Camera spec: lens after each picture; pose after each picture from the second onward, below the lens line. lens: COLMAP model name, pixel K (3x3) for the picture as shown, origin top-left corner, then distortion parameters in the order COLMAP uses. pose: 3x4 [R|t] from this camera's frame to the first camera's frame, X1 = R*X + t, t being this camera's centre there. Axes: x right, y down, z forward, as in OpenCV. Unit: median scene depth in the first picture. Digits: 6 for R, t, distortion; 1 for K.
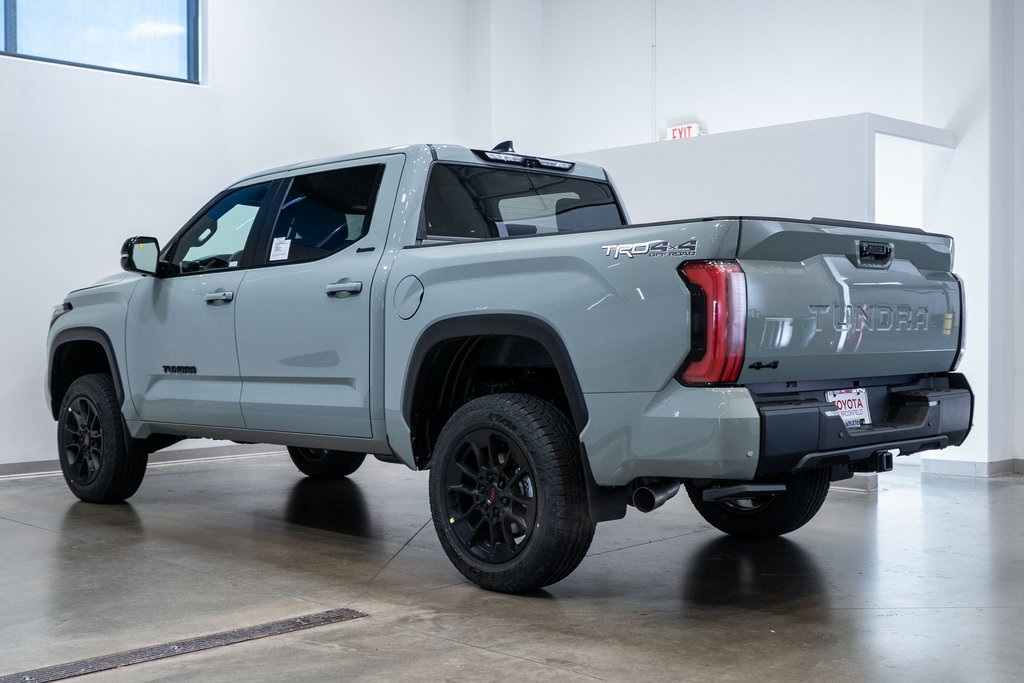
lens RADIAL K [[1181.9, 0, 512.0], [0, 1181.9, 341.5], [0, 0, 1]] dist [-0.103723, -0.019167]
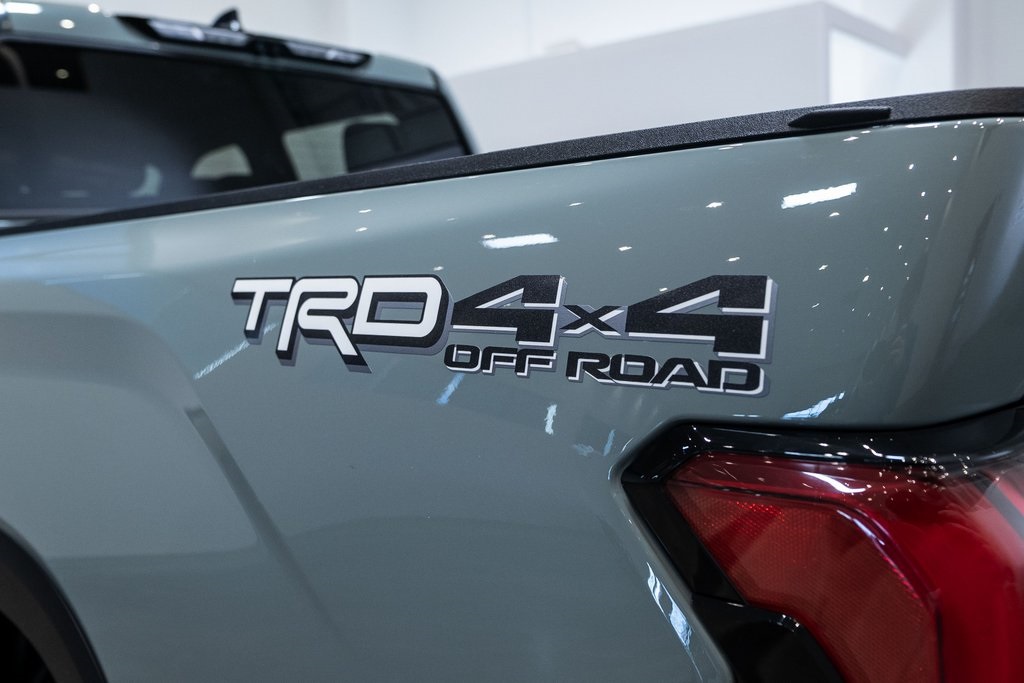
lens RADIAL K [[897.8, 0, 512.0], [0, 897.8, 341.5], [0, 0, 1]] dist [-0.006294, -0.002934]
pose [[0.995172, -0.044928, 0.087259, 0.112733], [0.036625, 0.994848, 0.094532, -0.085238], [-0.091056, -0.090880, 0.991690, 0.858808]]
